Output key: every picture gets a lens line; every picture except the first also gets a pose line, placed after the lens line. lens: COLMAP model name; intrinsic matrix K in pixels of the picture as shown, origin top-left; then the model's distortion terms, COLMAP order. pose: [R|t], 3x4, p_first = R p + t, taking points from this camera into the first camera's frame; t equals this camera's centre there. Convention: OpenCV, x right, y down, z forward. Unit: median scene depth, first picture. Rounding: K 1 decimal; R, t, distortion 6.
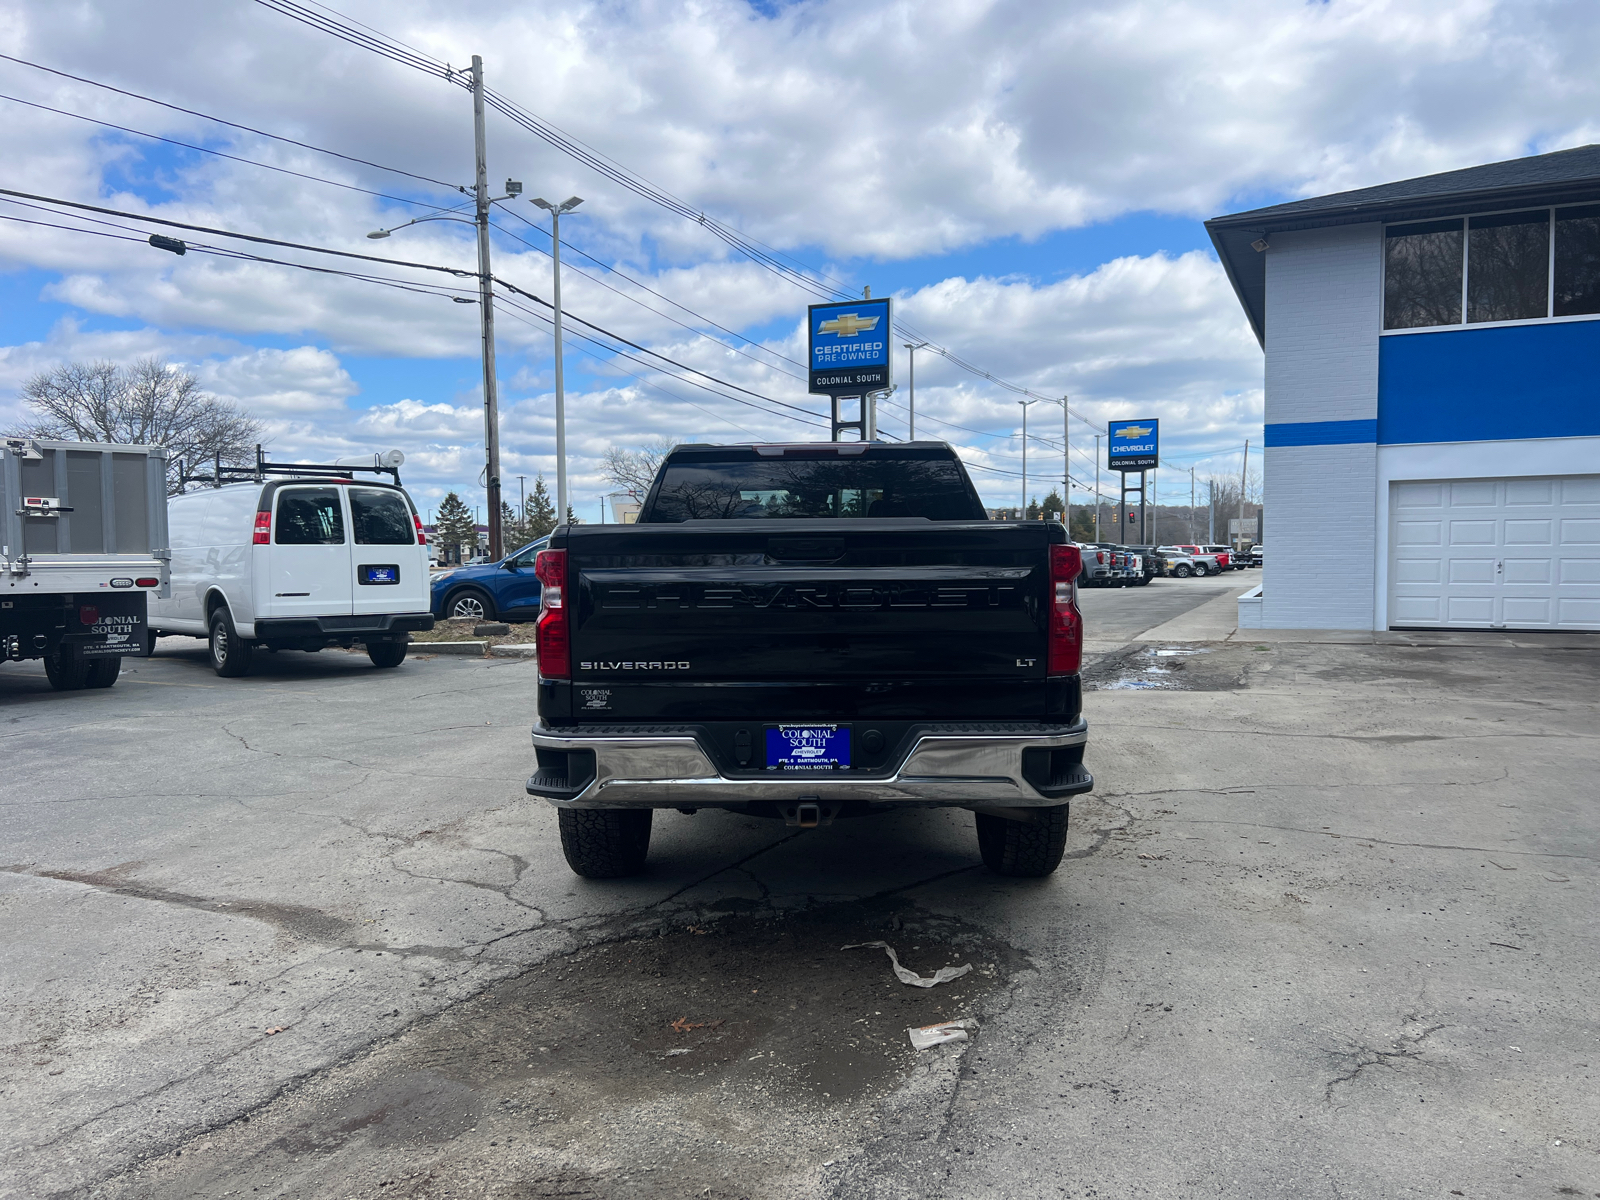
lens RADIAL K [[1201.9, 0, 788.6], [0, 1201.9, 603.5], [0, 0, 1]] dist [0.047327, -0.045964]
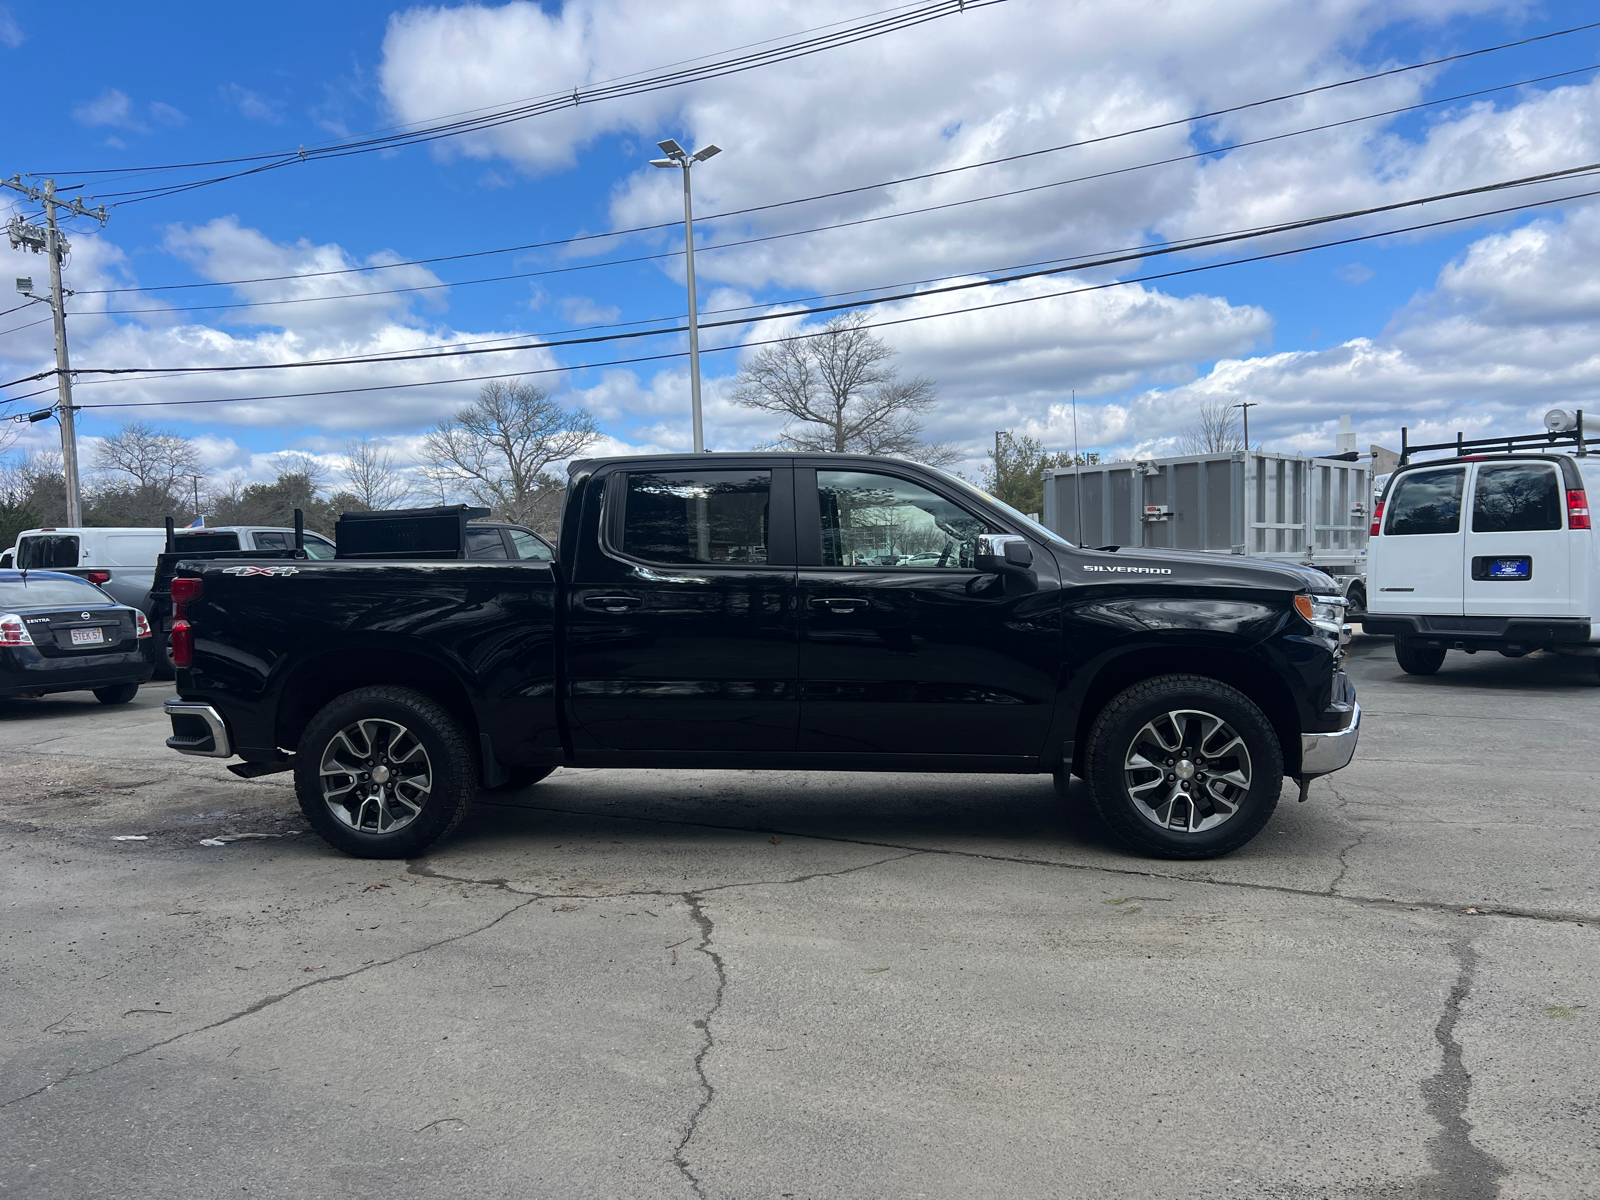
lens RADIAL K [[1201.9, 0, 800.1], [0, 1201.9, 606.7], [0, 0, 1]] dist [0.047327, -0.045964]
pose [[-0.060862, 0.046006, -0.997085, 1.066751], [-0.015841, 0.998767, 0.047051, -0.060524], [0.998020, 0.018659, -0.060058, 1.189866]]
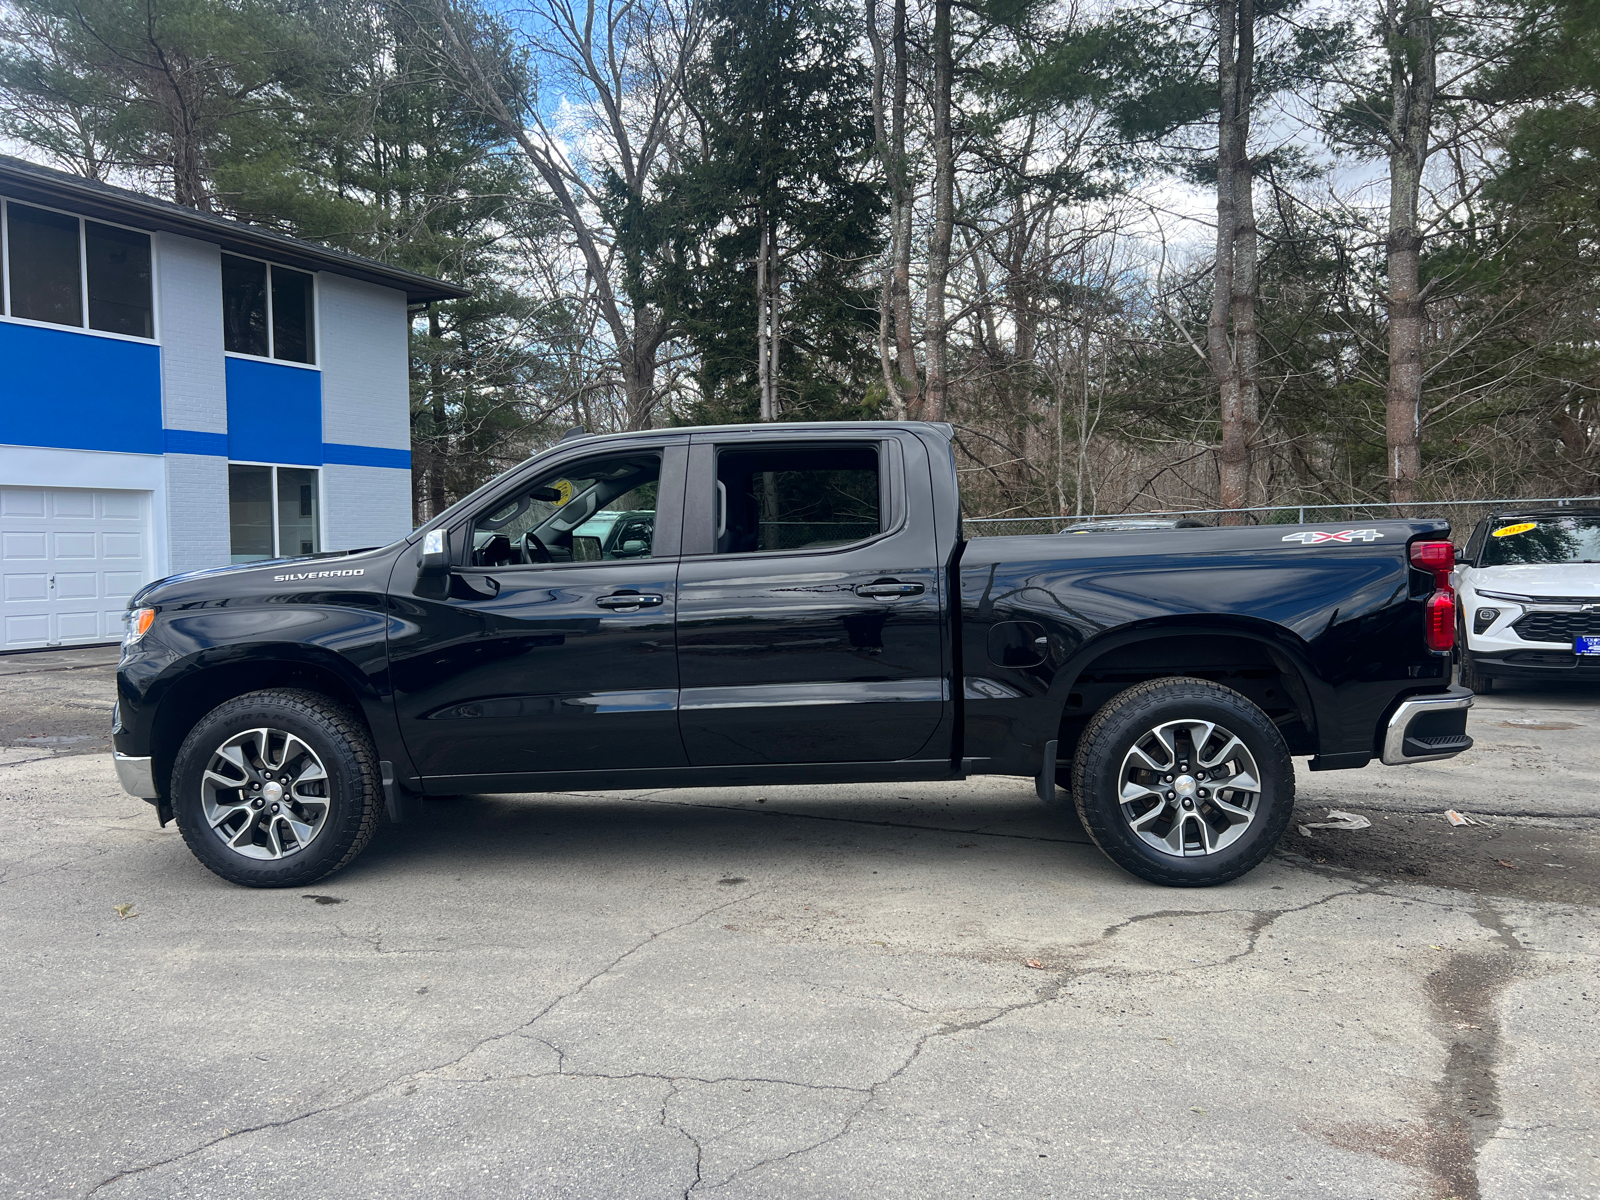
lens RADIAL K [[1201.9, 0, 798.4], [0, 1201.9, 603.2], [0, 0, 1]] dist [0.047327, -0.045964]
pose [[0.035714, -0.037404, 0.998662, -0.910330], [0.055683, 0.997821, 0.035381, -0.038797], [-0.997810, 0.054345, 0.037719, 1.033528]]
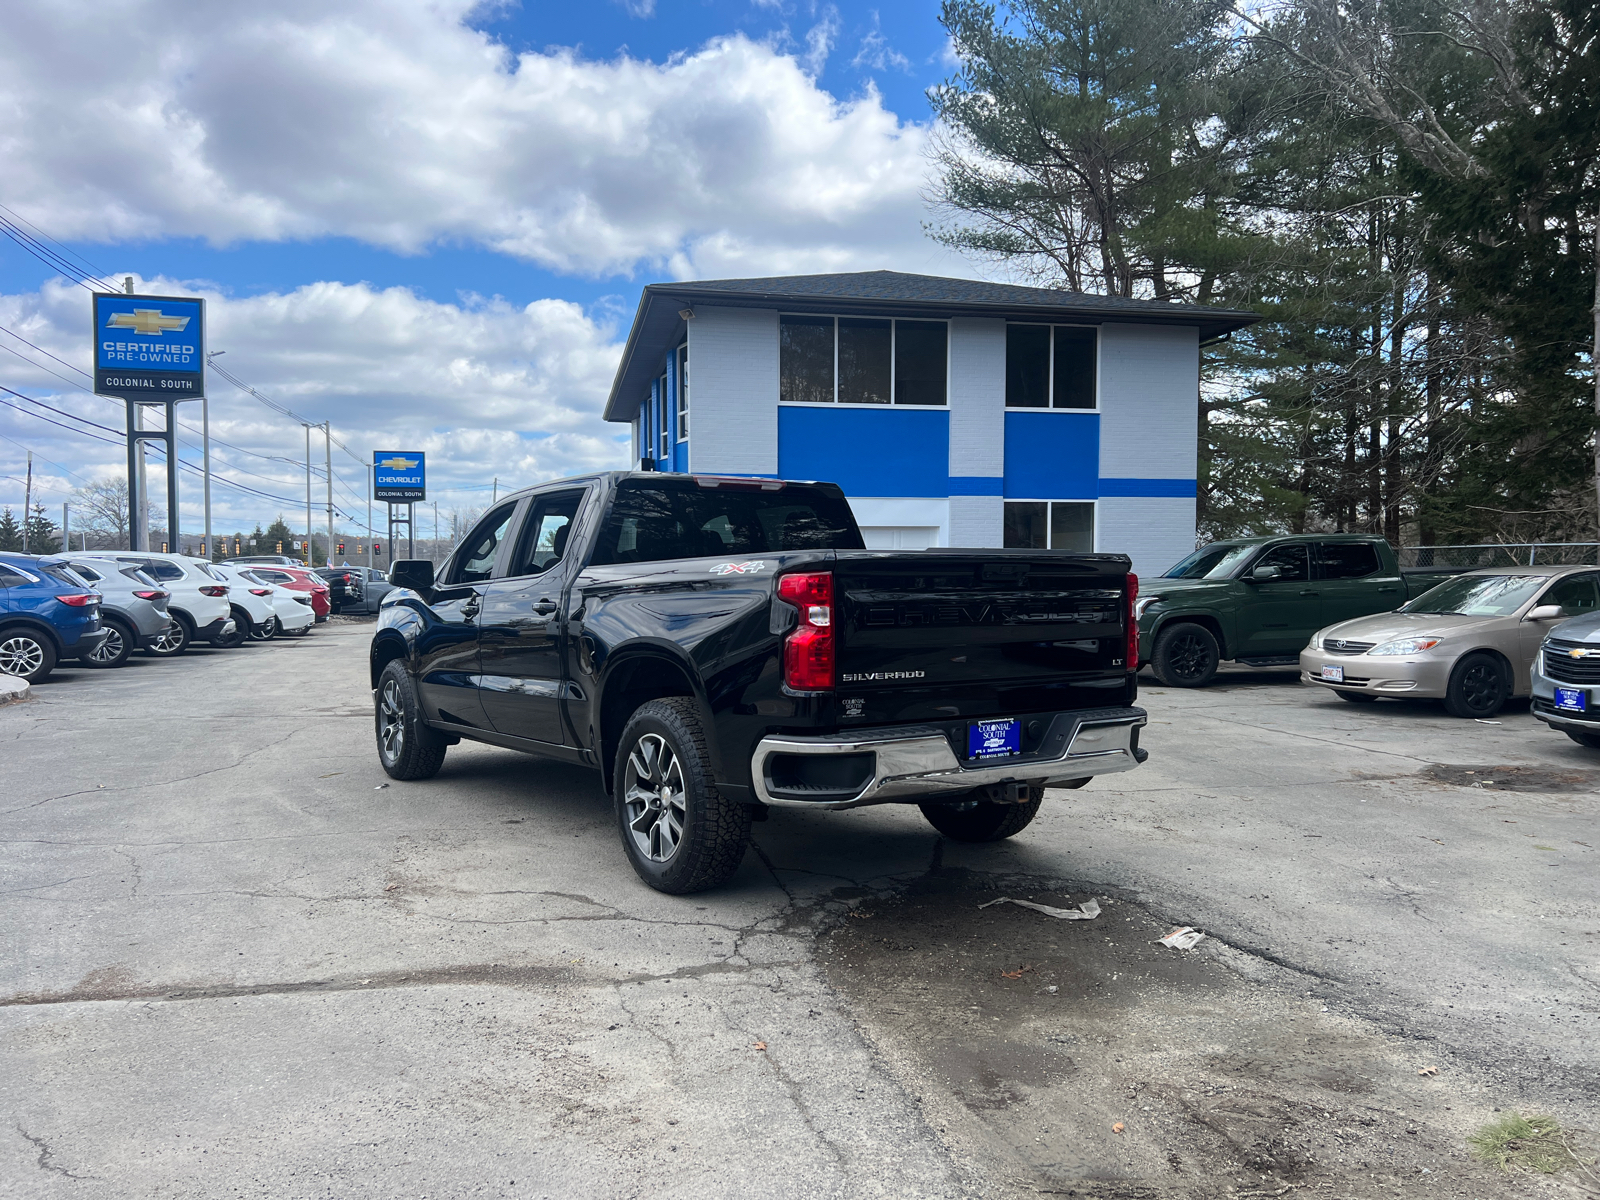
lens RADIAL K [[1201.9, 0, 801.0], [0, 1201.9, 606.4], [0, 0, 1]] dist [0.047327, -0.045964]
pose [[0.803999, -0.004282, 0.594615, -0.553556], [0.019008, 0.999648, -0.018503, 0.003896], [-0.594326, 0.026179, 0.803798, 0.092766]]
